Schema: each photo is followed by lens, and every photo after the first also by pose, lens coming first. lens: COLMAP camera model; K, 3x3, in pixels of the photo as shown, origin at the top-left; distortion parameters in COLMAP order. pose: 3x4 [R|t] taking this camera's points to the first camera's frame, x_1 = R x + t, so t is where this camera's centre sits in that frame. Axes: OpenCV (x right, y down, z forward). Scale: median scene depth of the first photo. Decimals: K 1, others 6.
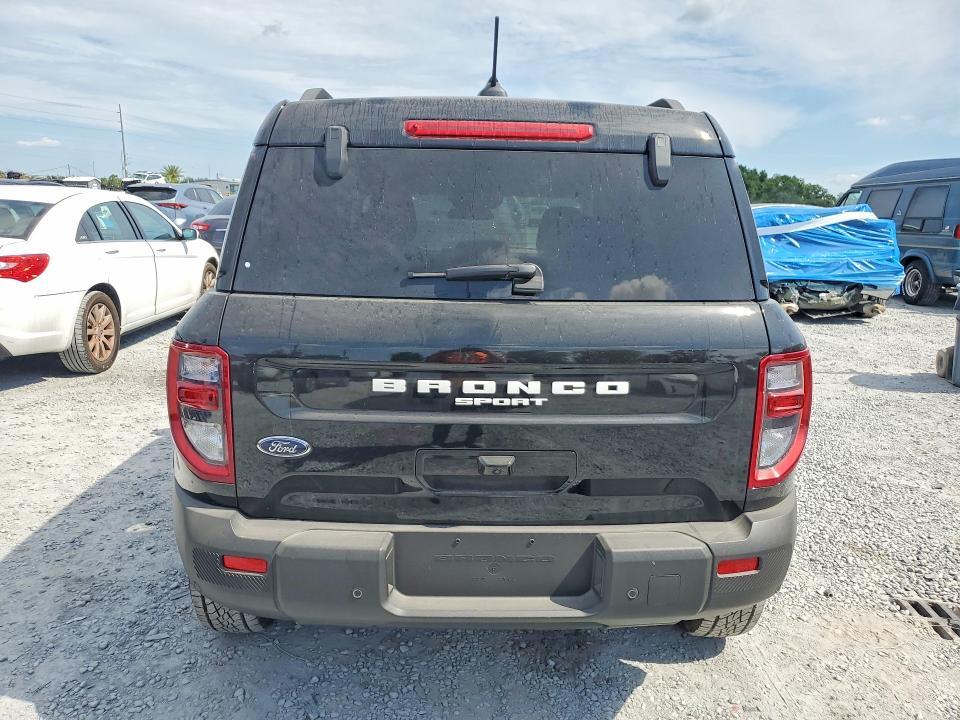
lens RADIAL K [[740.9, 0, 480.0], [0, 740.9, 360.0], [0, 0, 1]] dist [-0.003038, -0.007070]
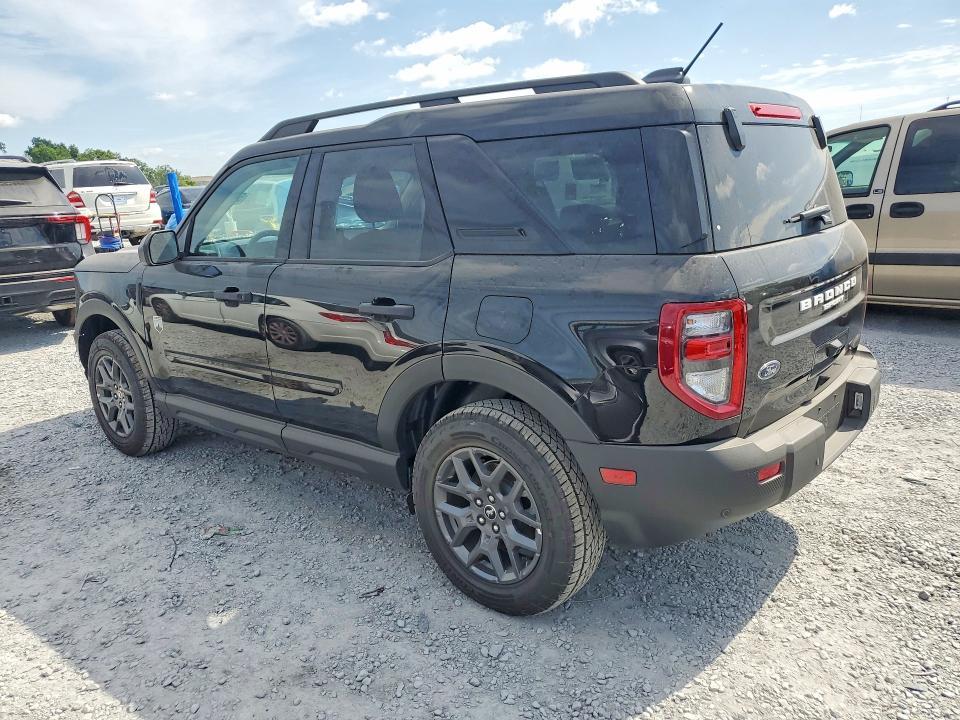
lens RADIAL K [[740.9, 0, 480.0], [0, 740.9, 360.0], [0, 0, 1]] dist [-0.003038, -0.007070]
pose [[0.657591, -0.212512, 0.722781, -0.743475], [0.188831, 0.975259, 0.114945, -0.075672], [-0.729326, 0.060897, 0.681451, 0.230622]]
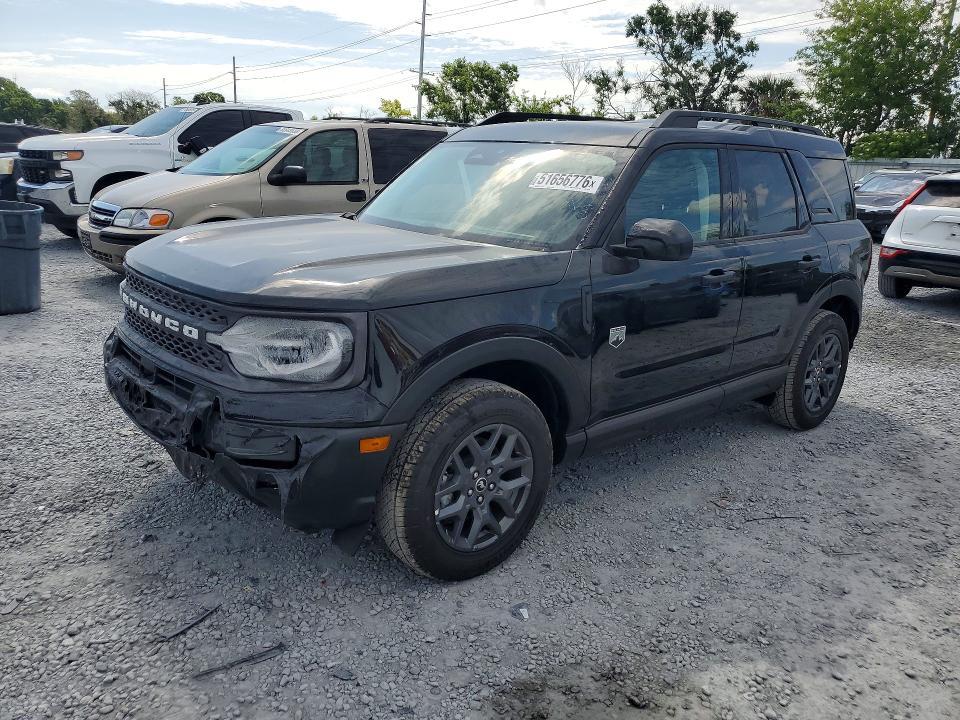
lens RADIAL K [[765.2, 0, 495.4], [0, 765.2, 349.7], [0, 0, 1]] dist [0.000125, -0.000490]
pose [[-0.652238, -0.204154, 0.730005, -0.811989], [0.111399, 0.926776, 0.358715, -0.380962], [-0.749784, 0.315289, -0.581736, 1.833168]]
